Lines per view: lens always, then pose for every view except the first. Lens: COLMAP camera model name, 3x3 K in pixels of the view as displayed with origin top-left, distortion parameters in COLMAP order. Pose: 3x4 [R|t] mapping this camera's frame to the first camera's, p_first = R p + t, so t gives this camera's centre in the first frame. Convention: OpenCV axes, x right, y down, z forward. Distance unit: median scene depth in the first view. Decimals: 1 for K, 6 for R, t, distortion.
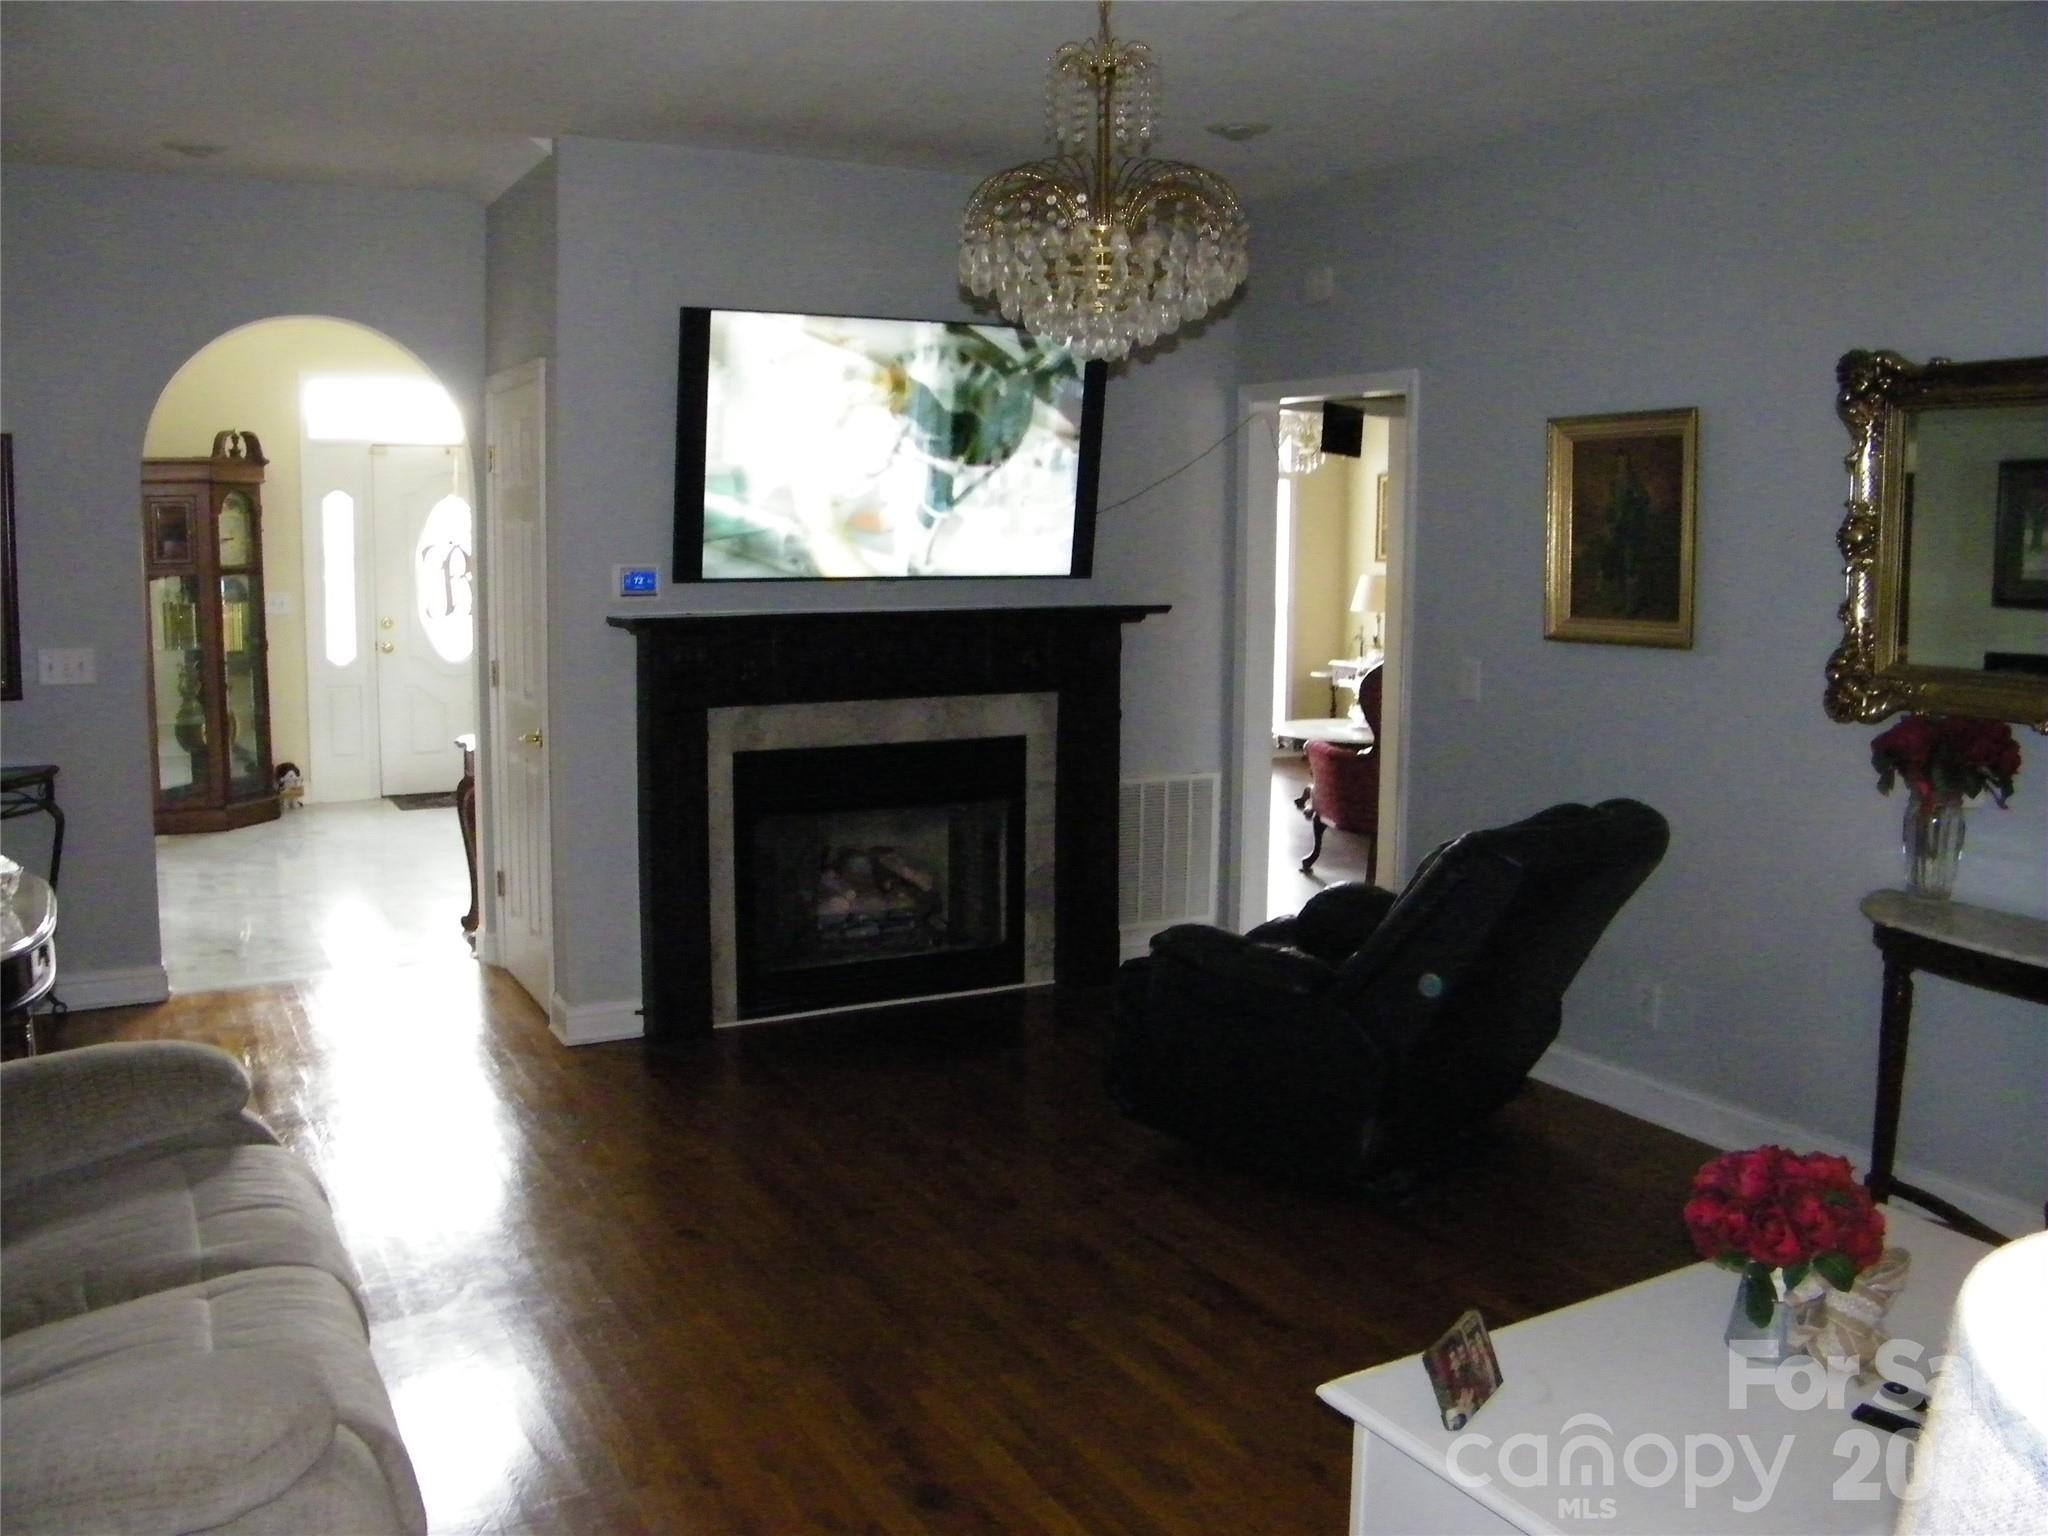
lens RADIAL K [[1747.8, 0, 1036.9], [0, 1747.8, 720.9], [0, 0, 1]] dist [-0.196105, 0.159509]
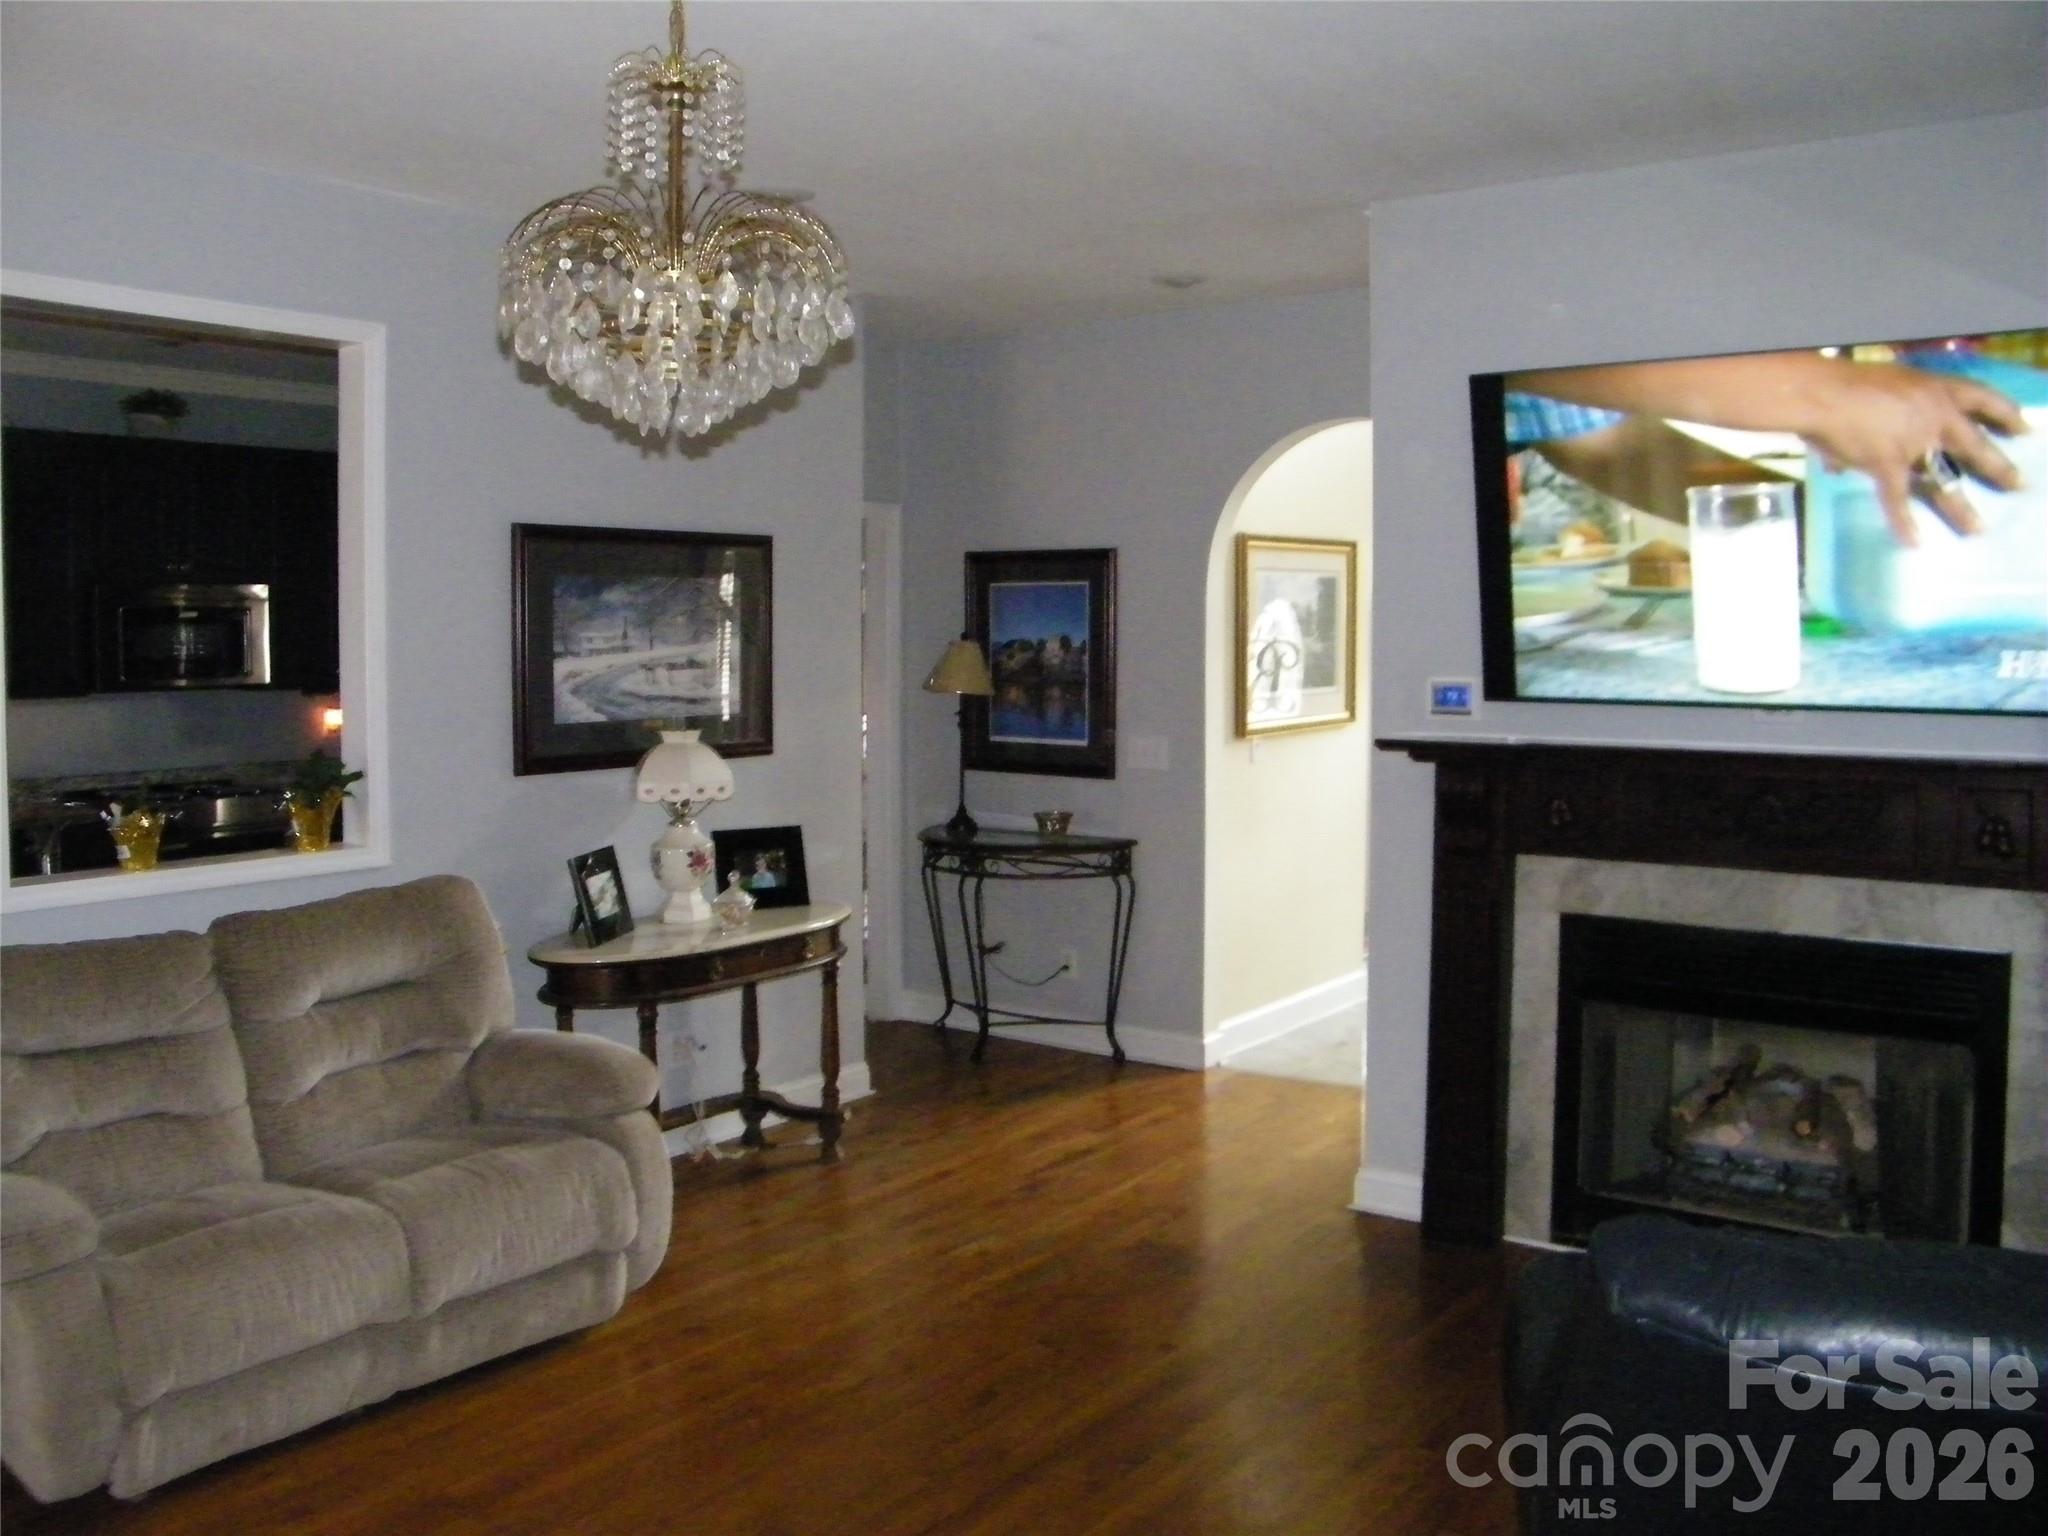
lens RADIAL K [[1747.8, 0, 1036.9], [0, 1747.8, 720.9], [0, 0, 1]] dist [-0.196105, 0.159509]
pose [[0.396019, 0.042256, -0.917270, 0.467090], [-0.096373, 0.995336, 0.004244, -0.051932], [0.913171, 0.086719, 0.398244, 0.459931]]
